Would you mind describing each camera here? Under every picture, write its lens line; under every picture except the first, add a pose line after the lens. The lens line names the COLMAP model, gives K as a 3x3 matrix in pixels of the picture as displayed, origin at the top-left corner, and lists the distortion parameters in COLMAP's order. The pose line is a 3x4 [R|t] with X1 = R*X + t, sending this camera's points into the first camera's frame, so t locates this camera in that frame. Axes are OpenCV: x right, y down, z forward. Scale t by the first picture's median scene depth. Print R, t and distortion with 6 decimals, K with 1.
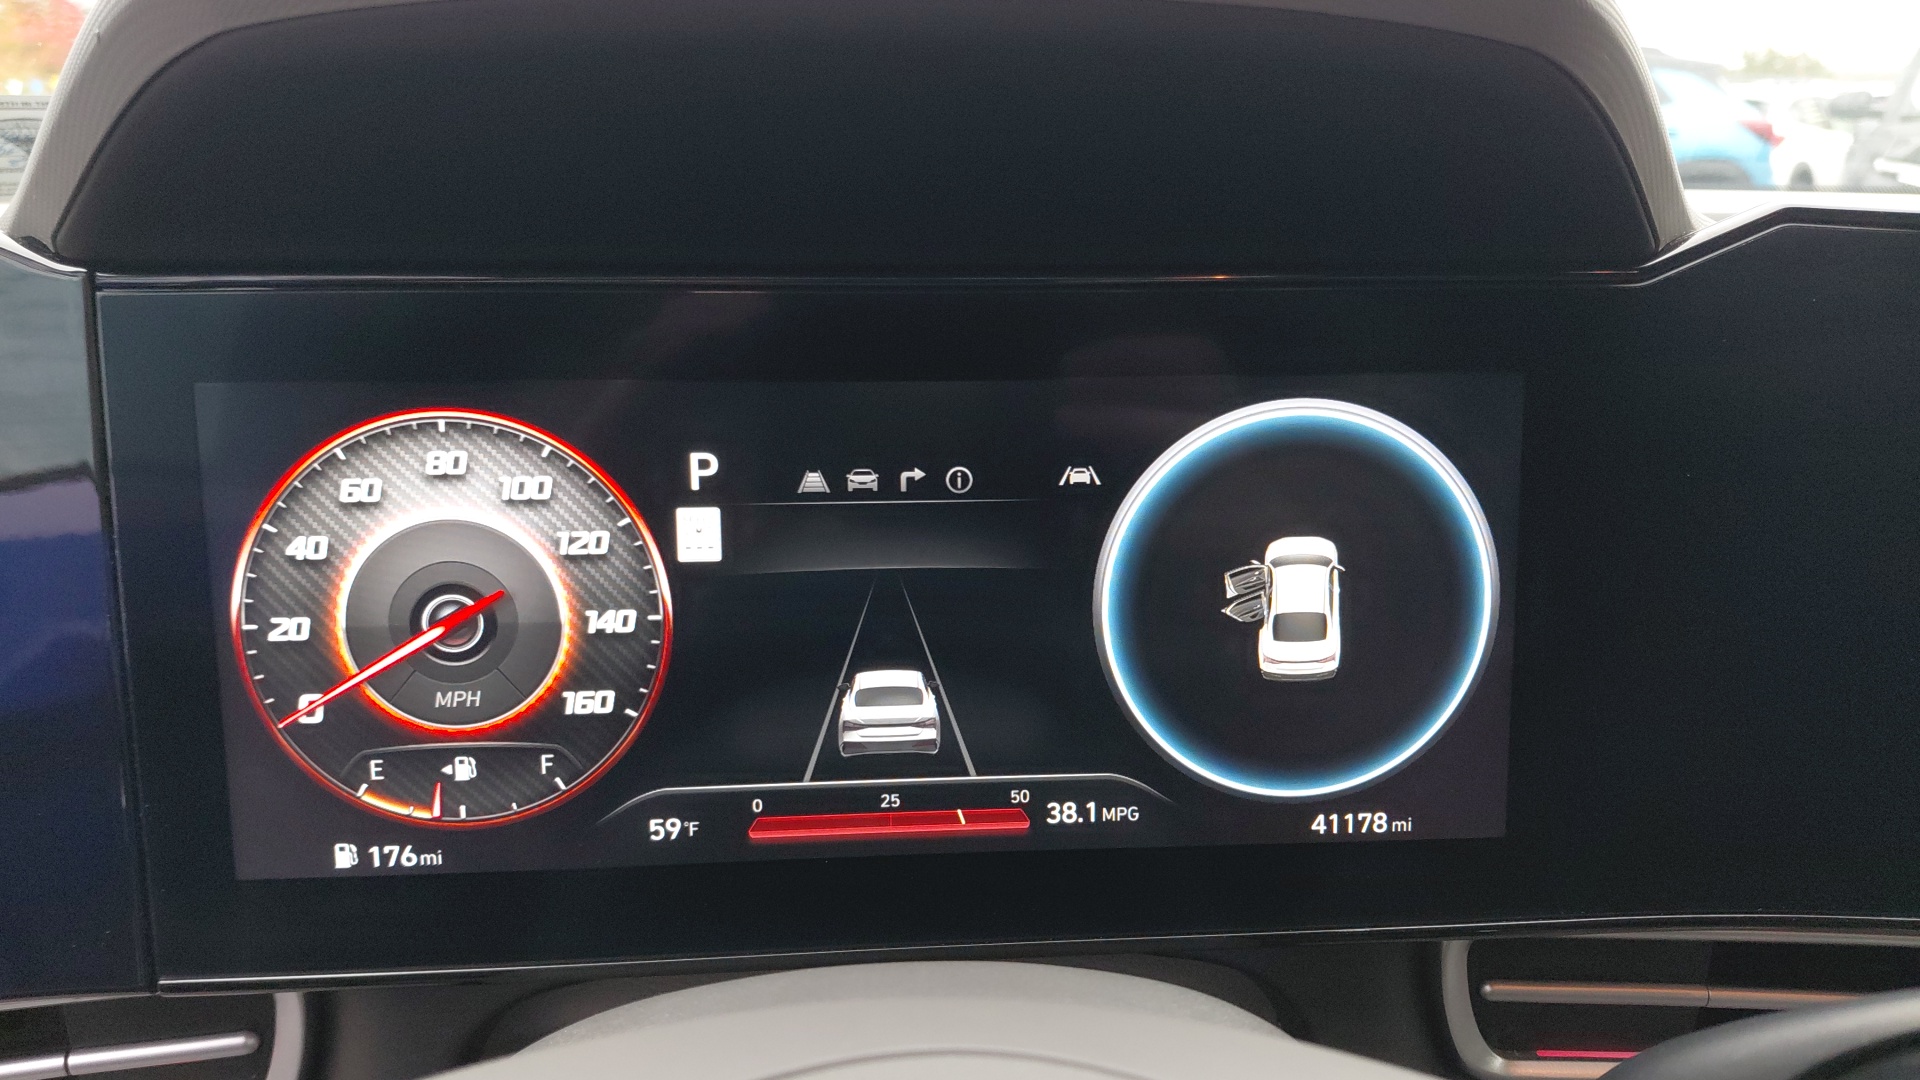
lens RADIAL K [[1431.1, 0, 971.7], [0, 1431.1, 565.5], [0, 0, 1]] dist [0.180408, -0.362780]
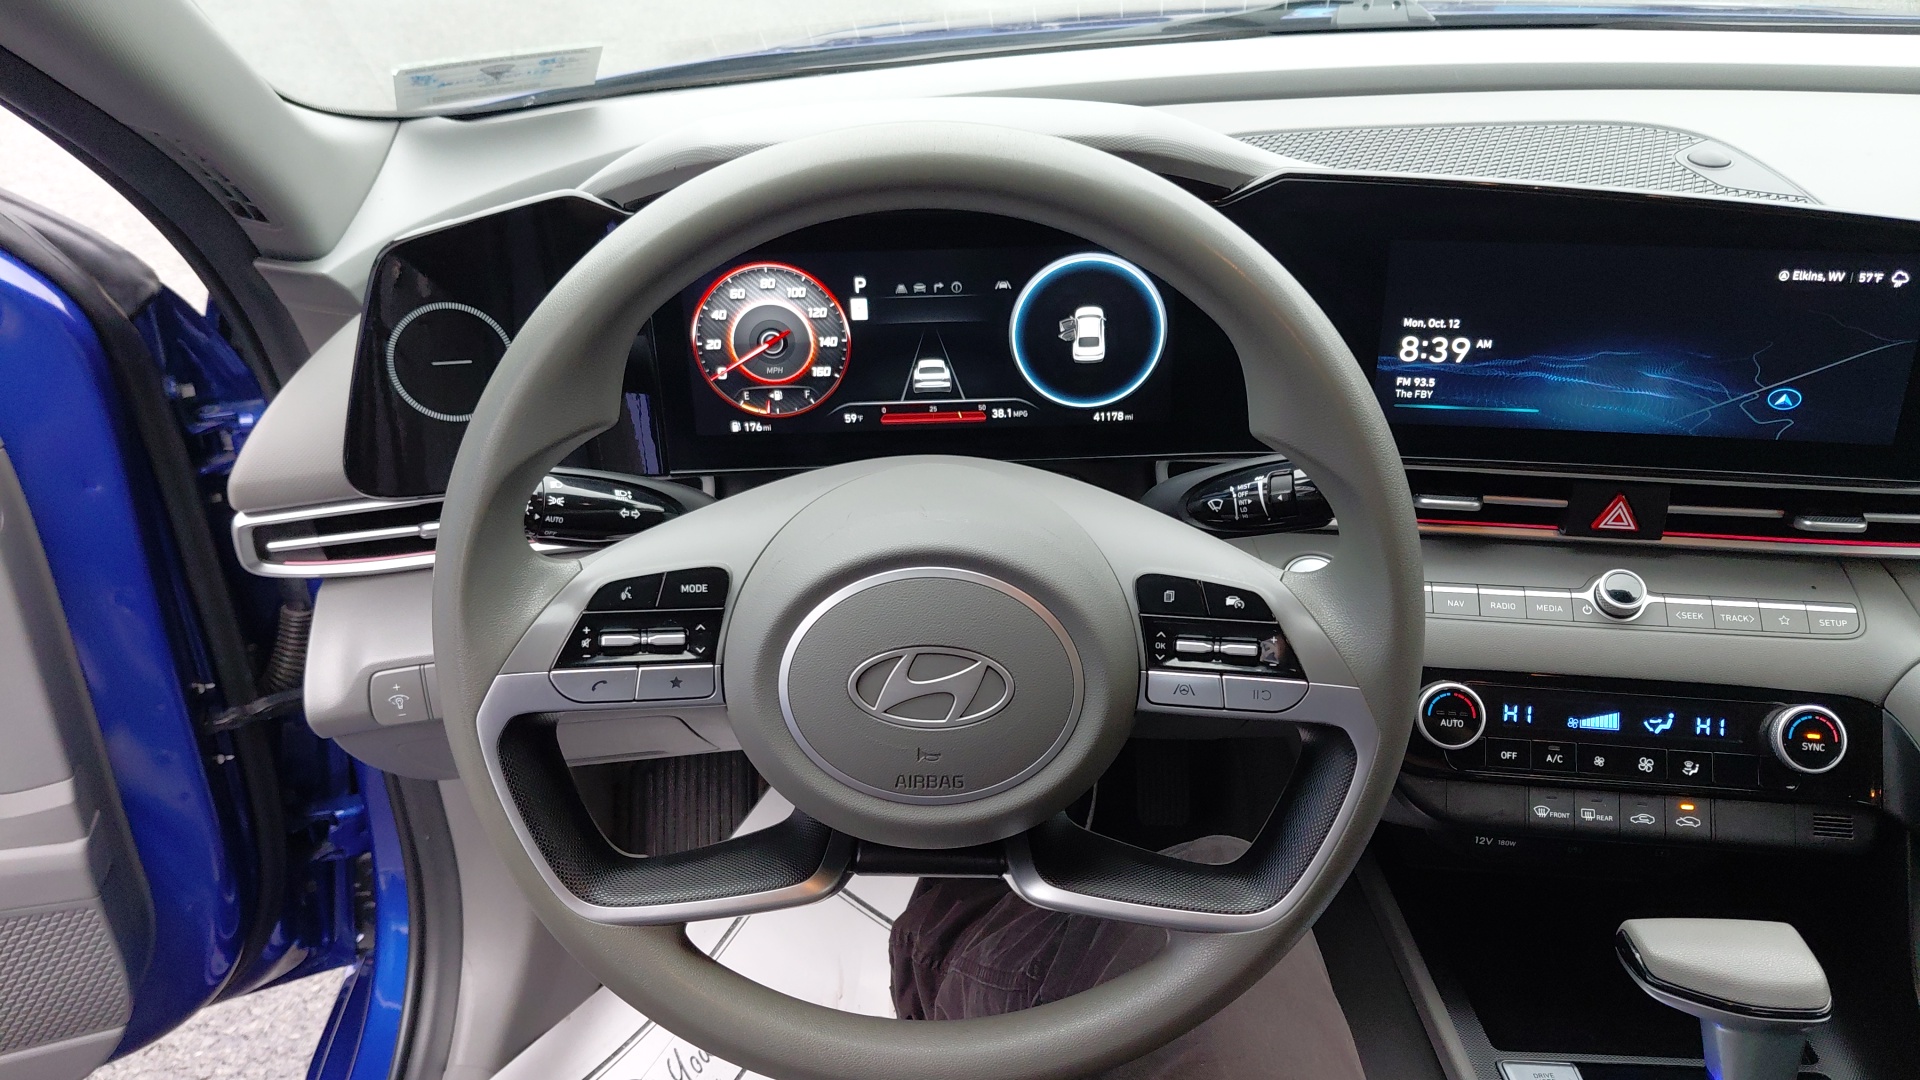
lens RADIAL K [[1431.1, 0, 971.7], [0, 1431.1, 565.5], [0, 0, 1]] dist [0.180408, -0.362780]
pose [[0.998386, 0.007204, -0.056340, 0.170315], [0.008971, 0.959474, 0.281655, -0.312367], [0.056086, -0.281706, 0.957860, -1.659690]]
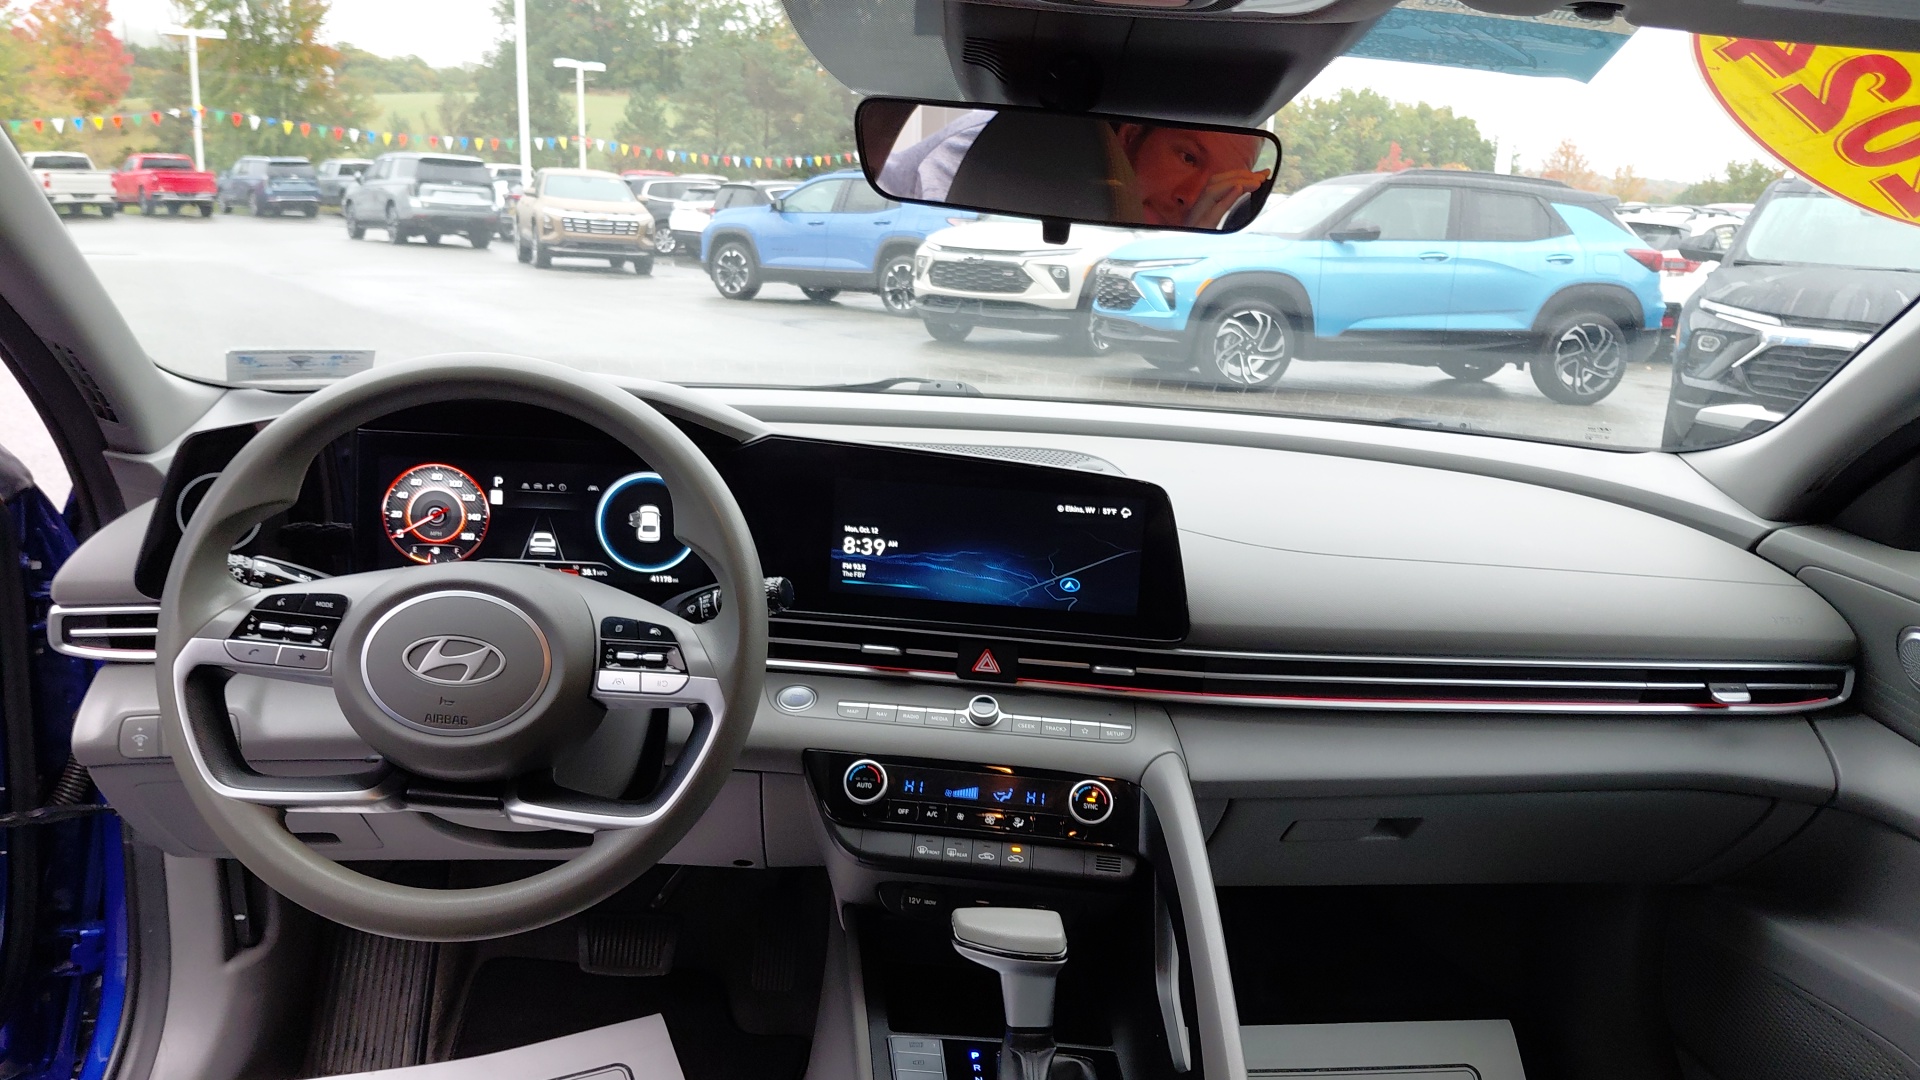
lens RADIAL K [[1456.7, 0, 982.3], [0, 1456.7, 540.6], [0, 0, 1]] dist [0.056701, -0.123900]
pose [[0.998297, 0.053261, 0.023799, 1.095632], [-0.052702, 0.998333, -0.023525, 0.126957], [-0.025012, 0.022230, 0.999440, -3.189989]]
